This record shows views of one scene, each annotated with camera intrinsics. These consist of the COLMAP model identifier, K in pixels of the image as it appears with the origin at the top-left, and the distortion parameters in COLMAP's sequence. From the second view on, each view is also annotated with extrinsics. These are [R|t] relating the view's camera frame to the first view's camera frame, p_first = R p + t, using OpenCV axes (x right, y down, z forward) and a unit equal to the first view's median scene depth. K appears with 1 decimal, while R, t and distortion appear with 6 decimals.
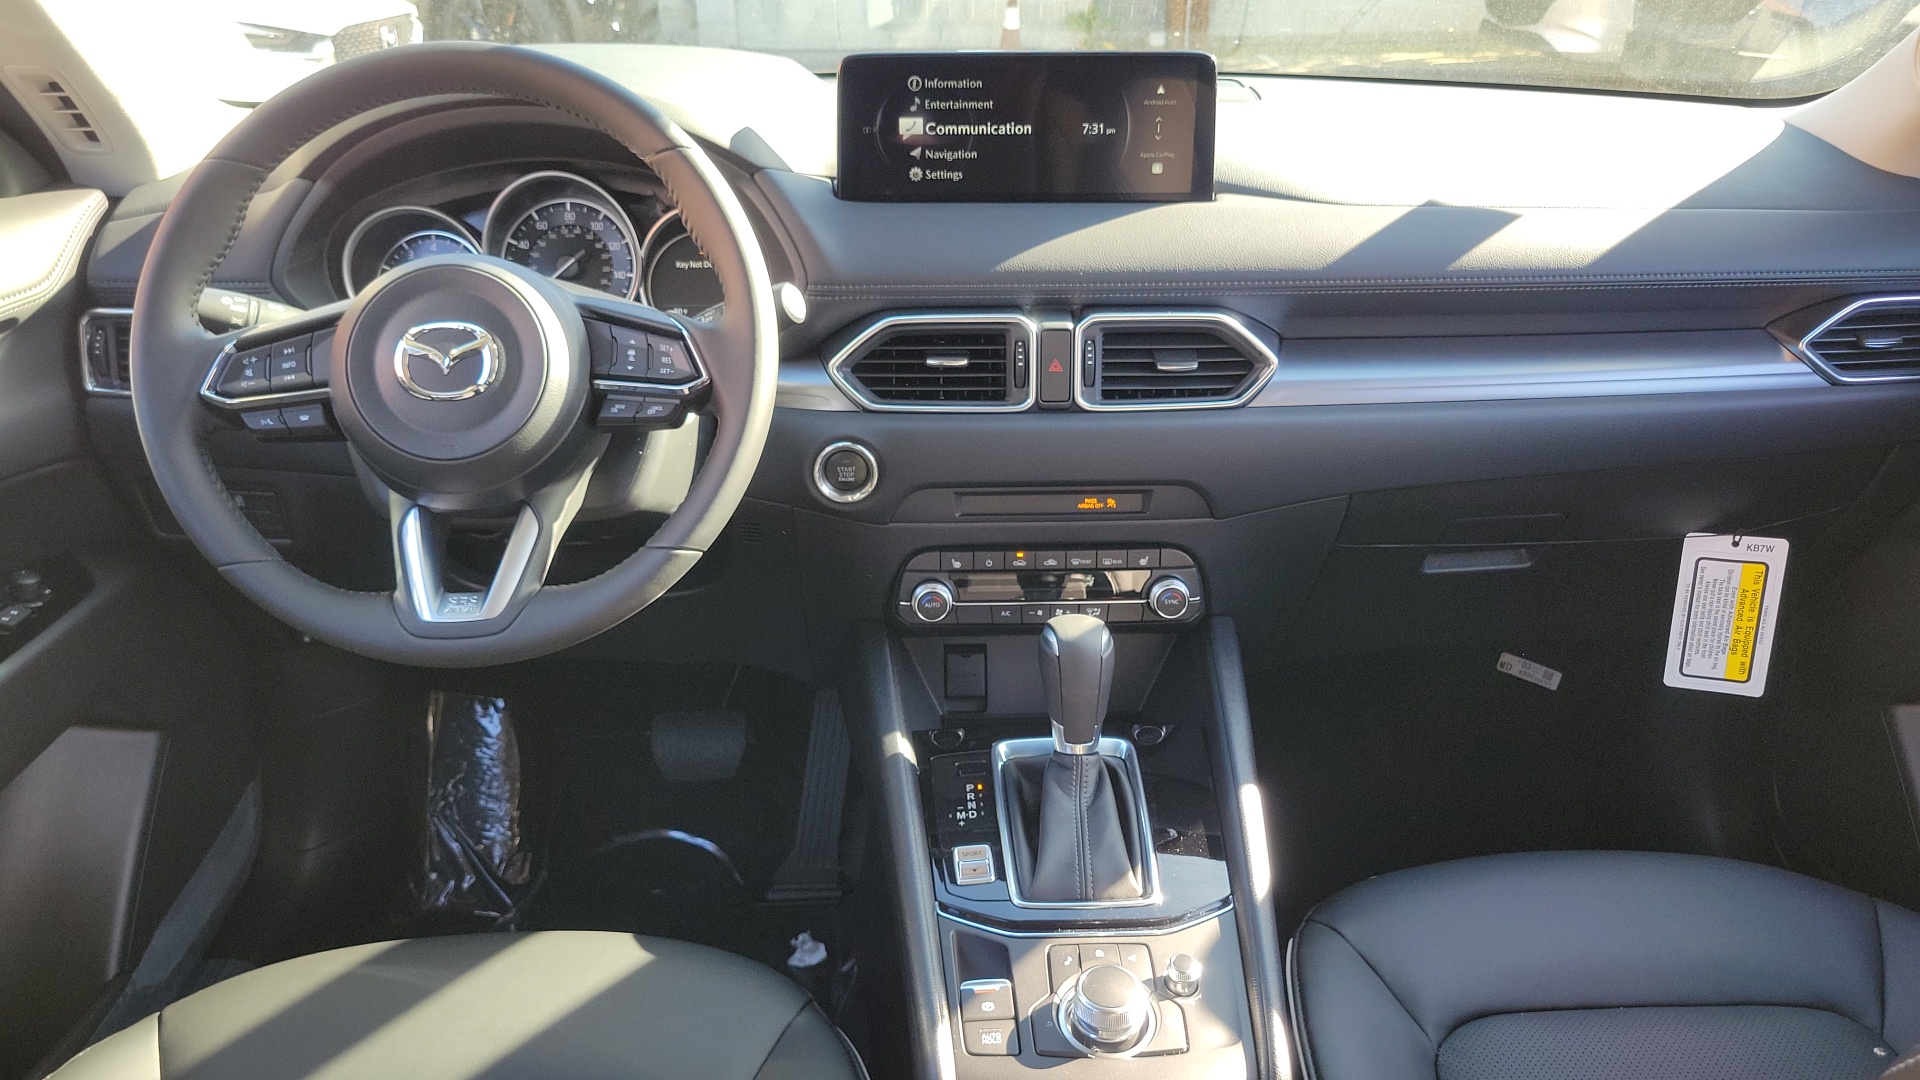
lens RADIAL K [[1484.4, 0, 975.9], [0, 1484.4, 544.1], [0, 0, 1]] dist [0.010129, -0.013083]
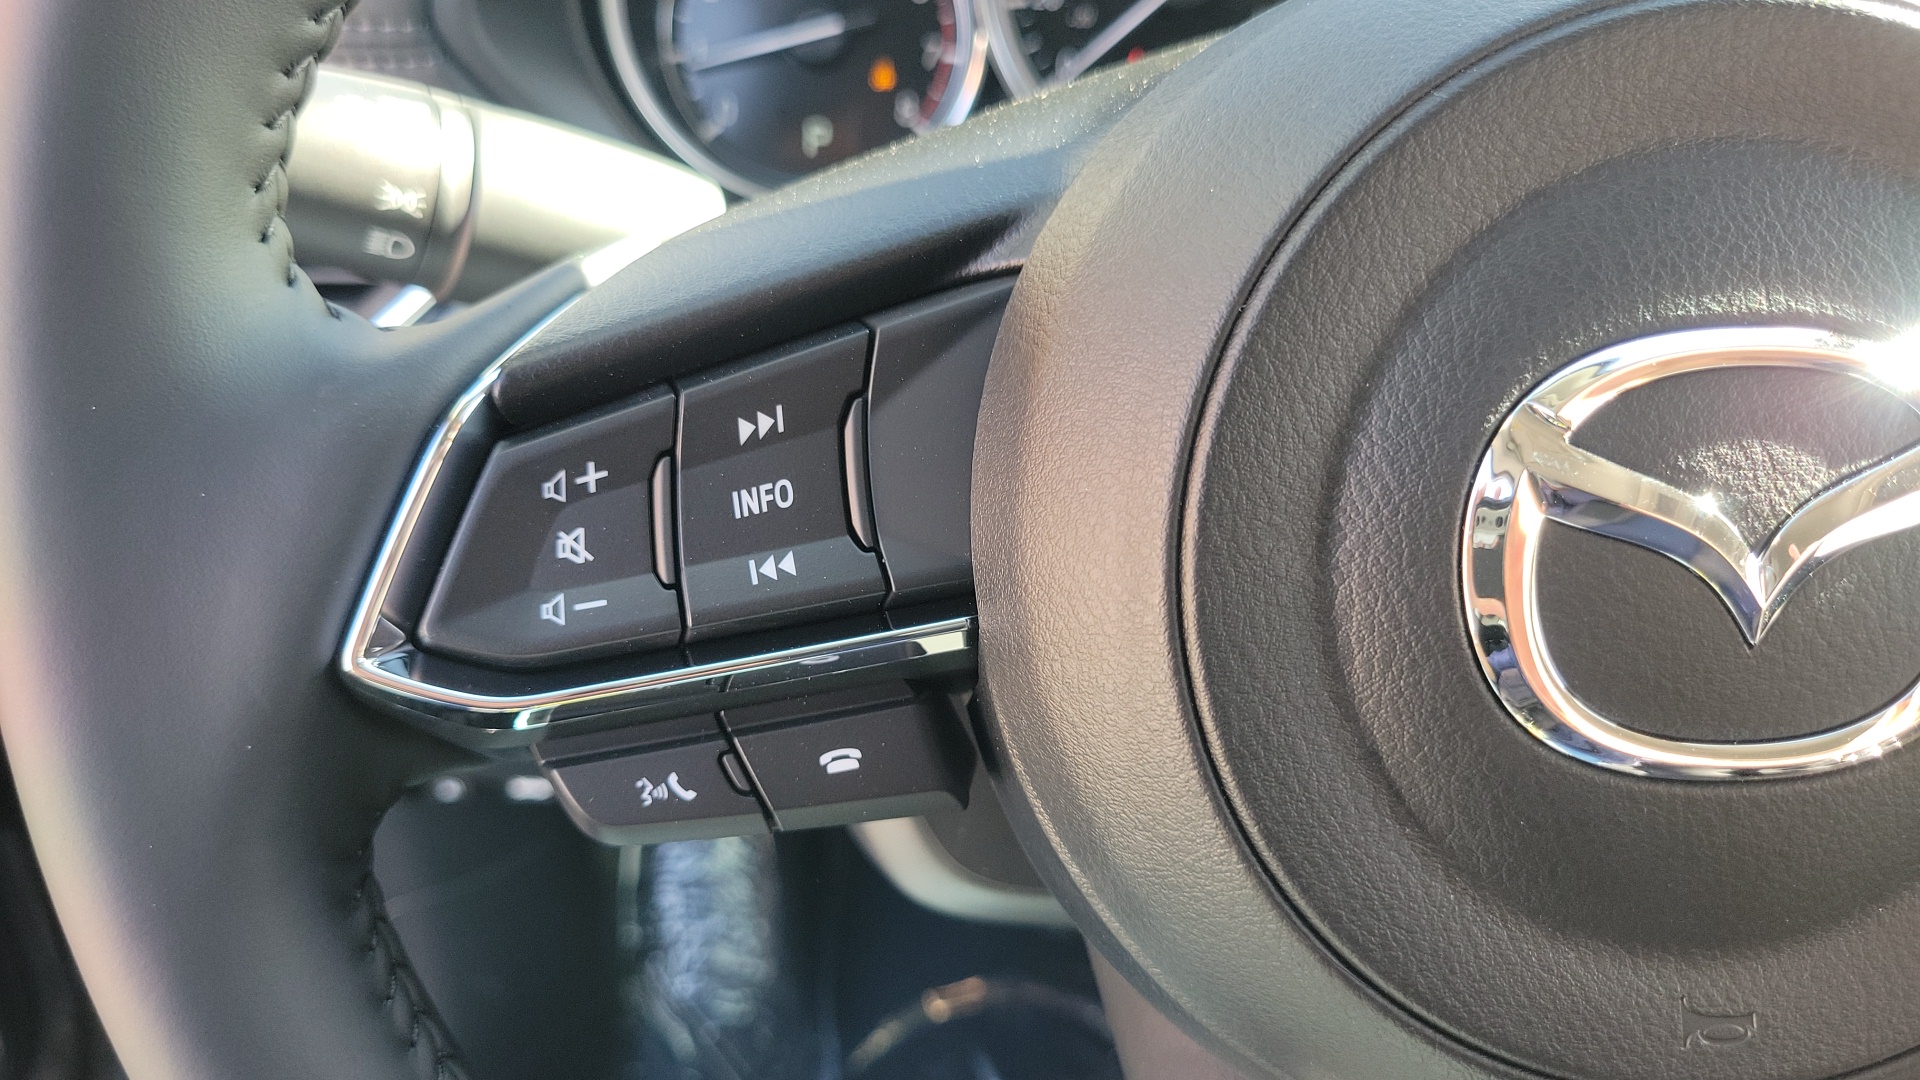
lens RADIAL K [[1484.4, 0, 898.8], [0, 1484.4, 526.5], [0, 0, 1]] dist [0.010129, -0.013083]
pose [[0.998564, 0.021201, -0.049193, -0.357140], [-0.011512, 0.981819, 0.189468, -0.126907], [0.052316, -0.188630, 0.980654, 0.664170]]
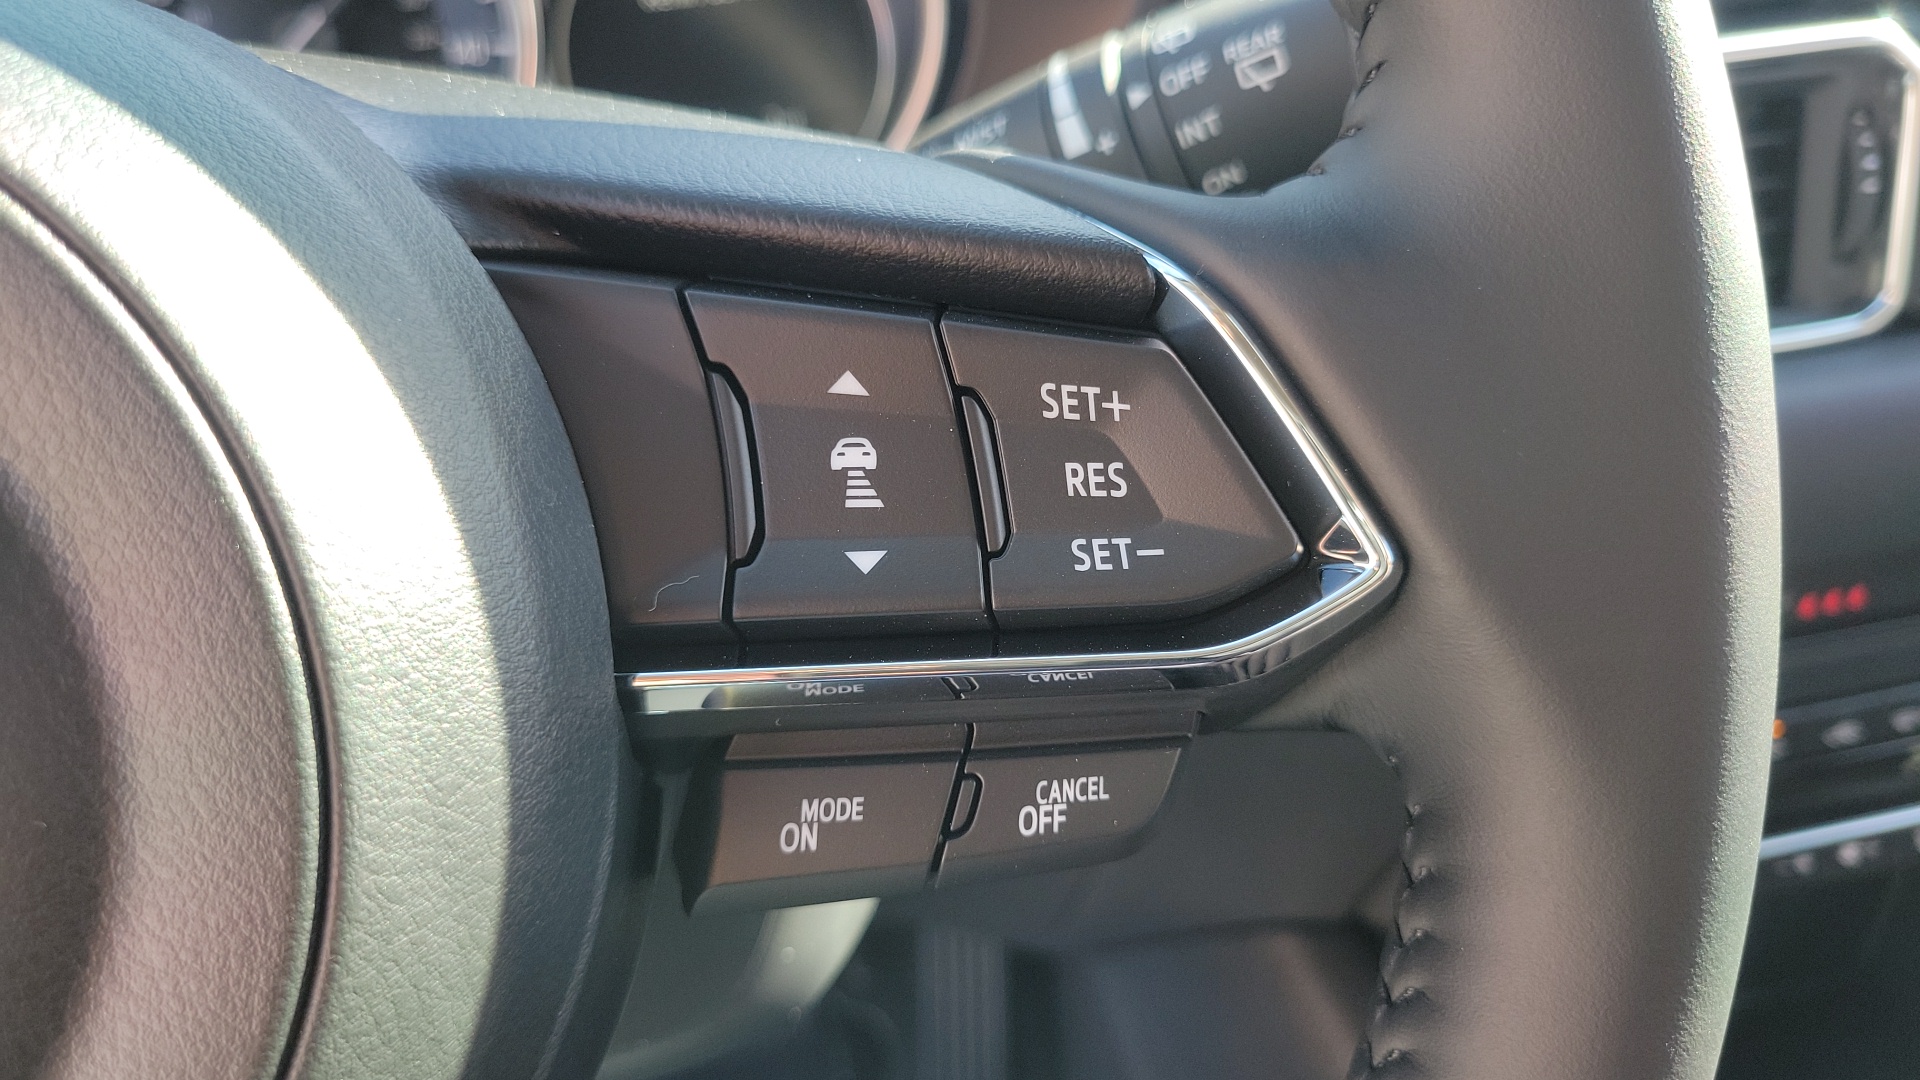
lens RADIAL K [[1484.4, 0, 952.4], [0, 1484.4, 538.3], [0, 0, 1]] dist [0.010129, -0.013083]
pose [[0.985547, -0.141619, 0.092959, -0.197155], [0.127495, 0.981412, 0.143439, -0.117434], [-0.111545, -0.129514, 0.985284, 0.703120]]
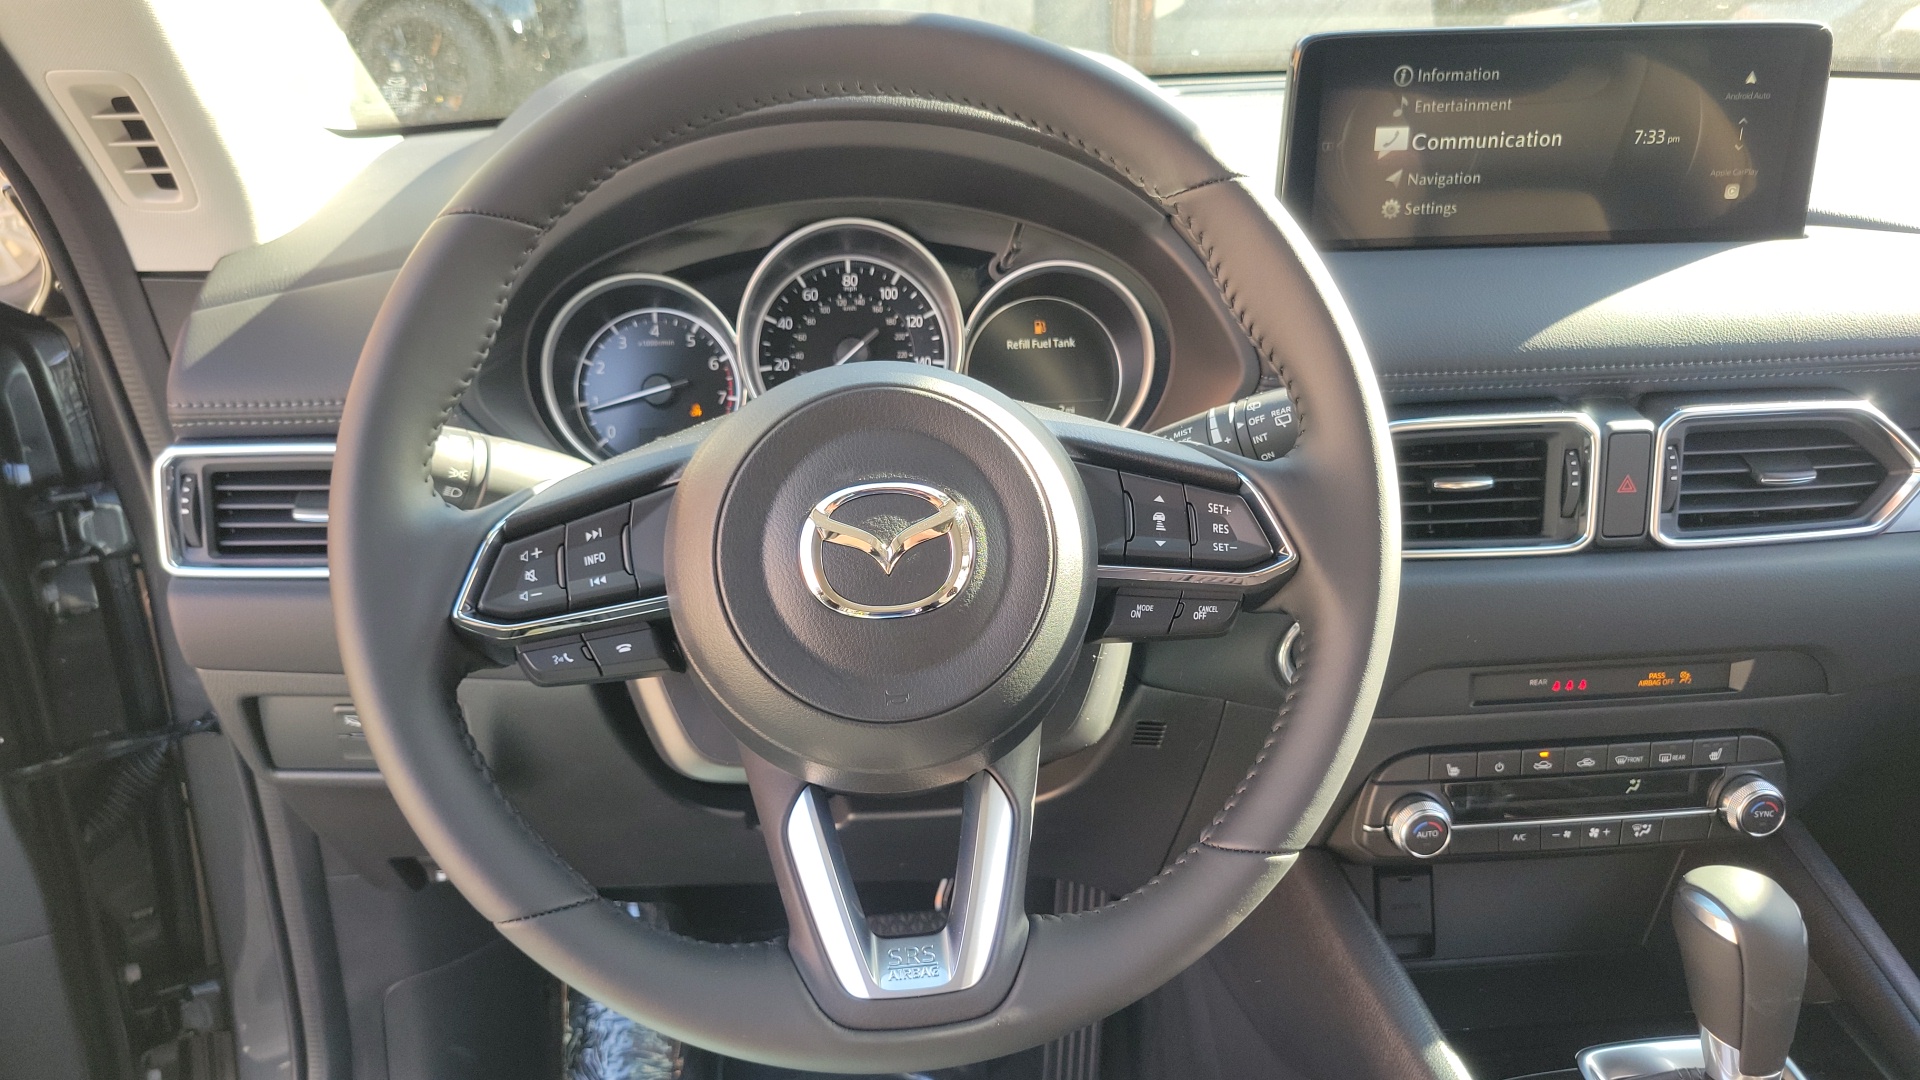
lens RADIAL K [[1484.4, 0, 944.5], [0, 1484.4, 540.3], [0, 0, 1]] dist [0.010129, -0.013083]
pose [[0.998488, -0.032908, 0.044039, -0.287243], [0.033739, 0.999264, -0.018252, -0.092589], [-0.043406, 0.019710, 0.998863, 0.333952]]
